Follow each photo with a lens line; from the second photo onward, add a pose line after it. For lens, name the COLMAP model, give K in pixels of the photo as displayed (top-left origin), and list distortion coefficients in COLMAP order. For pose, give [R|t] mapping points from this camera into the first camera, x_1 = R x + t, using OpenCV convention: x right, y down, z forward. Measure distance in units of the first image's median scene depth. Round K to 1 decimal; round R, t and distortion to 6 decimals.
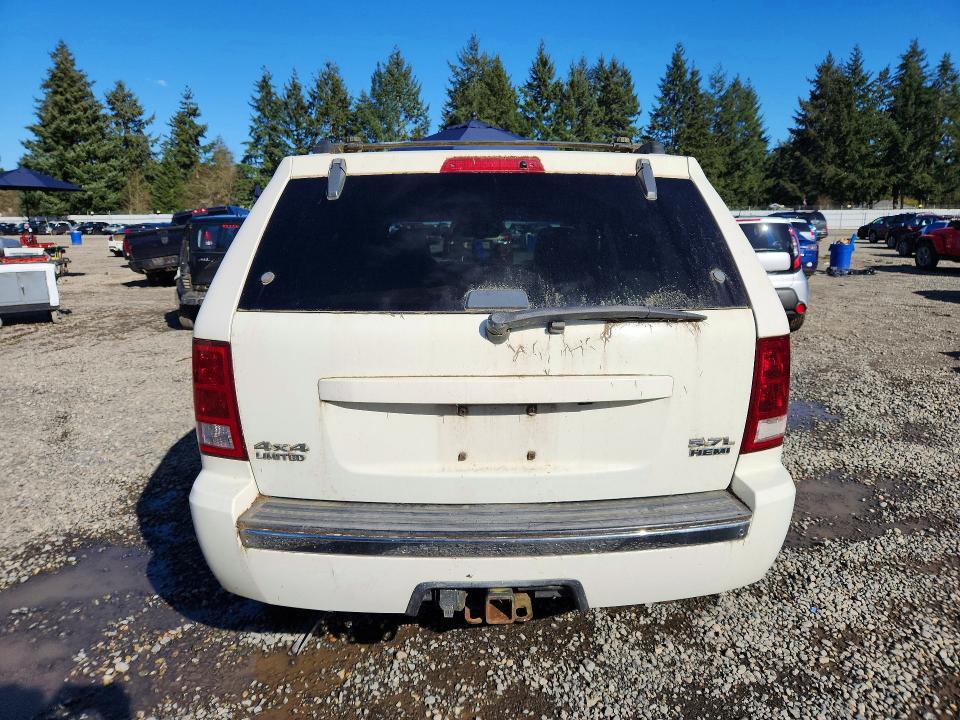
lens RADIAL K [[770.4, 0, 485.4], [0, 770.4, 359.7], [0, 0, 1]] dist [-0.046131, 0.055142]
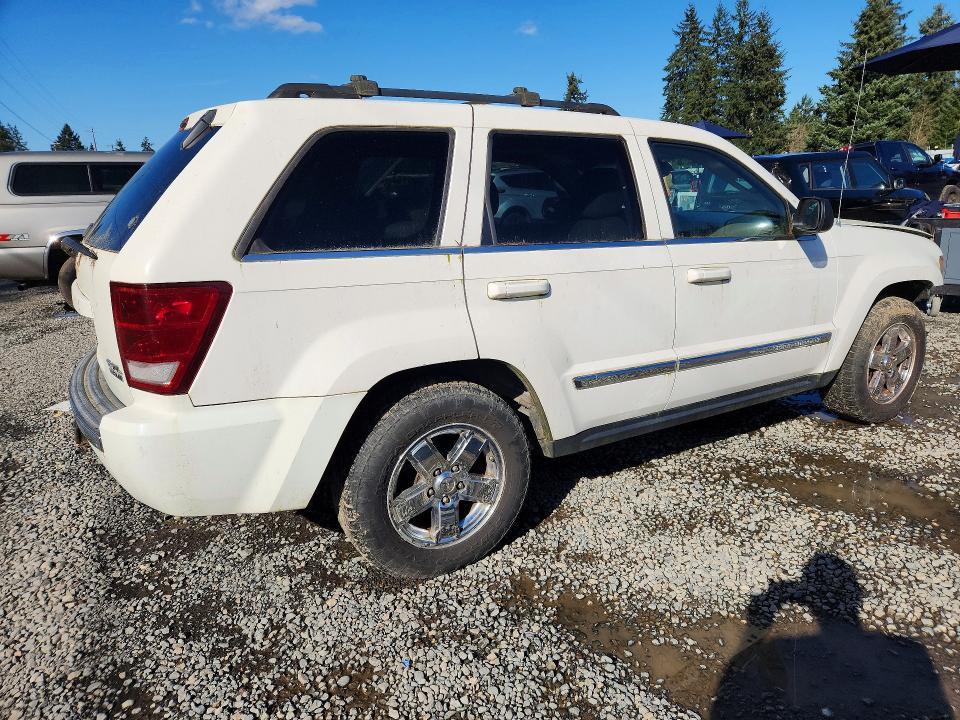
lens RADIAL K [[770.4, 0, 485.4], [0, 770.4, 359.7], [0, 0, 1]] dist [-0.046131, 0.055142]
pose [[0.355738, 0.195375, -0.913936, 0.271313], [-0.125529, 0.979032, 0.160430, -0.025916], [0.926117, 0.057655, 0.372805, 0.188348]]
